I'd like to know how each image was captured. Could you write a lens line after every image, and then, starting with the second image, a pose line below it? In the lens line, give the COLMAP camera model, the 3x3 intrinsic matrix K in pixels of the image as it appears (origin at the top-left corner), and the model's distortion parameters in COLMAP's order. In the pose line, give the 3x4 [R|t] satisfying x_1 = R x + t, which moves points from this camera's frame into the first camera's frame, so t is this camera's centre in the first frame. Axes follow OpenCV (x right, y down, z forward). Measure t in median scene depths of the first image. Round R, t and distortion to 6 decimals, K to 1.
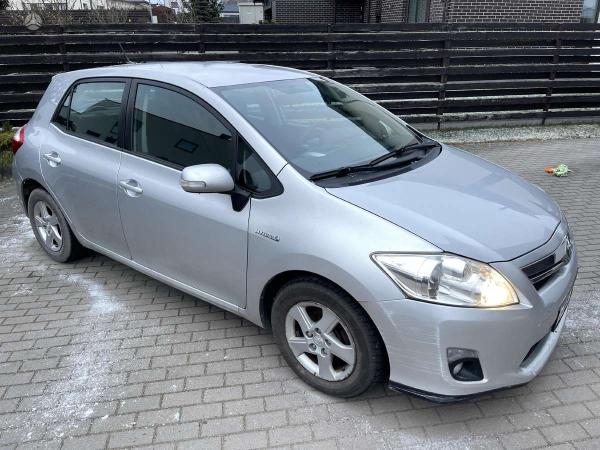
lens RADIAL K [[454.9, 0, 299.9], [0, 454.9, 235.9], [0, 0, 1]] dist [0.062898, -0.058203]
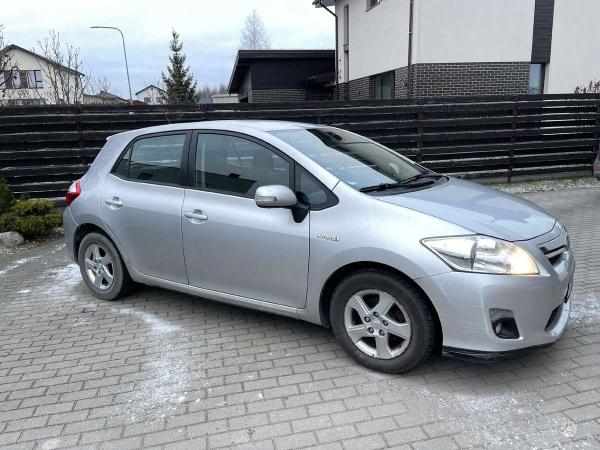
lens RADIAL K [[454.9, 0, 299.9], [0, 454.9, 235.9], [0, 0, 1]] dist [0.062898, -0.058203]
pose [[0.997212, -0.042690, 0.061206, -0.212712], [0.052436, 0.984443, -0.167697, 0.187319], [-0.053095, 0.170439, 0.983937, -0.191829]]
